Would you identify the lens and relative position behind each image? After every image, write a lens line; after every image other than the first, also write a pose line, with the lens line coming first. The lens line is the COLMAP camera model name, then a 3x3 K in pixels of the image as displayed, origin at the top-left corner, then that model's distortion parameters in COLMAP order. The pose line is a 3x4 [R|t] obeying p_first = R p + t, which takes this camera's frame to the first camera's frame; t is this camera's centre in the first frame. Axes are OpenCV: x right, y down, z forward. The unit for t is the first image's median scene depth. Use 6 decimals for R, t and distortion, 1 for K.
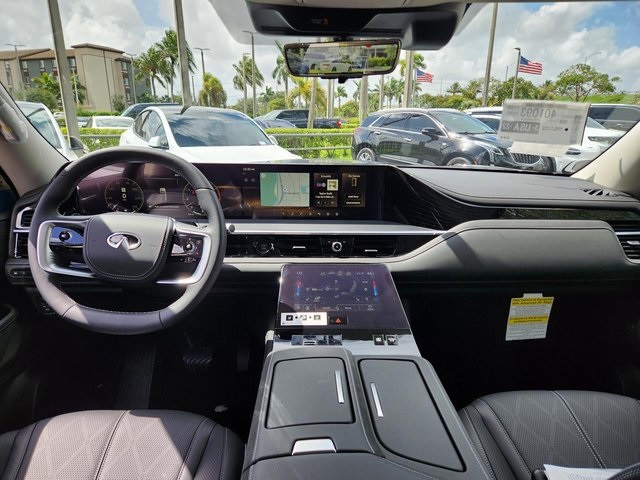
lens RADIAL K [[434.0, 0, 320.6], [0, 434.0, 237.6], [0, 0, 1]] dist [0.090036, -0.082618]
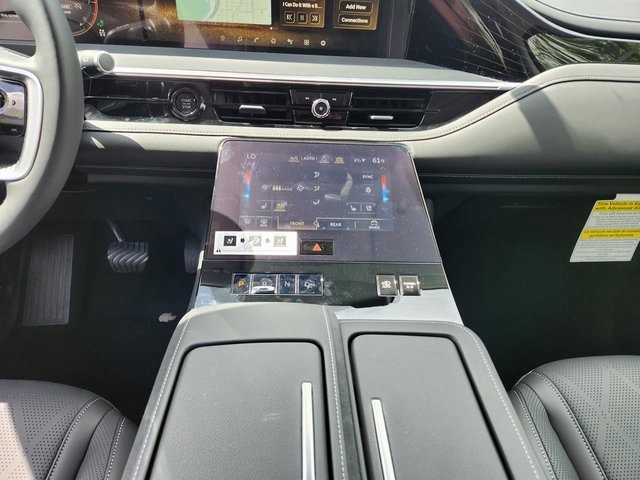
lens RADIAL K [[434.5, 0, 321.7], [0, 434.5, 244.5], [0, 0, 1]] dist [0.074101, -0.075636]
pose [[0.999297, 0.023760, 0.029004, 0.026079], [-0.032136, 0.941276, 0.336105, -0.002664], [-0.019314, -0.336800, 0.941378, 0.409954]]
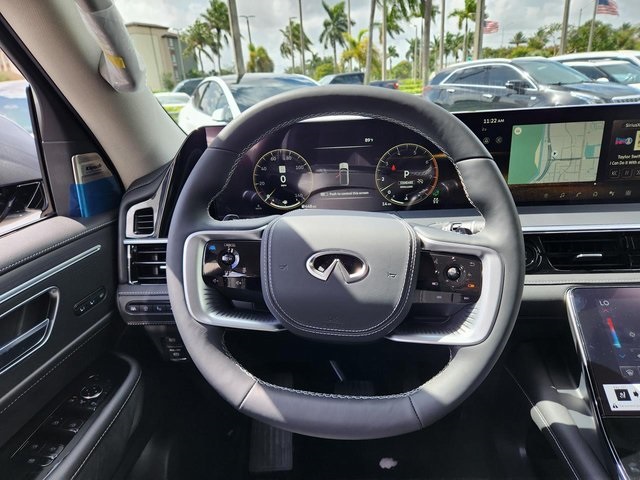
lens RADIAL K [[434.5, 0, 321.7], [0, 434.5, 244.5], [0, 0, 1]] dist [0.074101, -0.075636]
pose [[0.994028, -0.028986, -0.105207, -0.327652], [0.037379, 0.996197, 0.078704, -0.048379], [0.102525, -0.082167, 0.991331, 0.385037]]
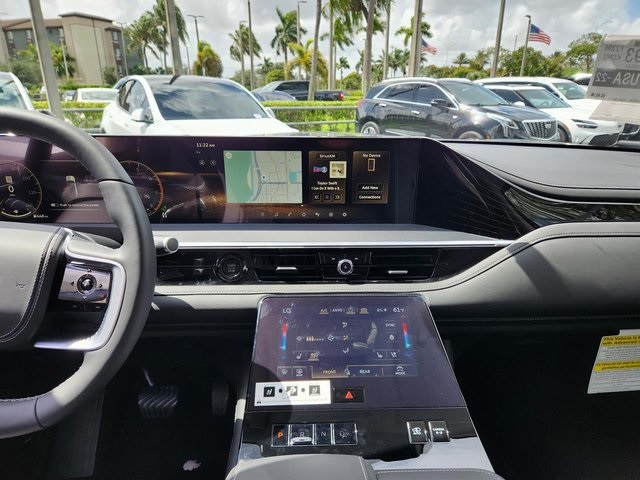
lens RADIAL K [[435.0, 0, 328.5], [0, 435.0, 244.3], [0, 0, 1]] dist [0.065333, -0.064293]
pose [[0.999901, -0.007241, 0.012083, 0.005011], [0.006407, 0.997685, 0.067698, -0.054832], [-0.012545, -0.067614, 0.997633, 0.349694]]
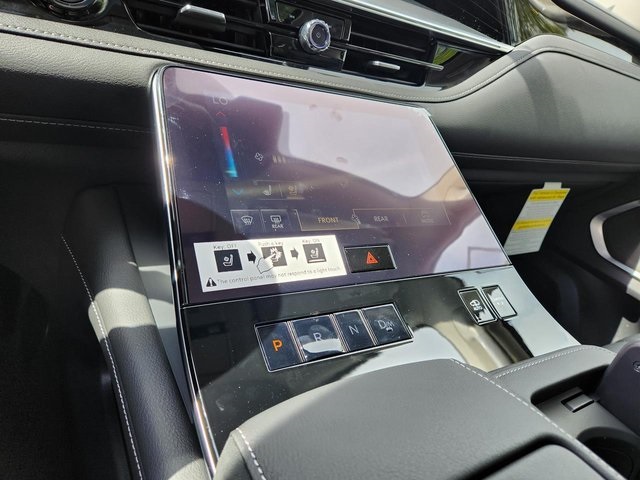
lens RADIAL K [[438.0, 0, 319.3], [0, 438.0, 252.3], [0, 0, 1]] dist [-0.000488, -0.001413]
pose [[0.857612, -0.055966, 0.511244, -0.141342], [-0.103696, 0.954829, 0.278477, 0.085253], [-0.503735, -0.291839, 0.813069, 0.655735]]
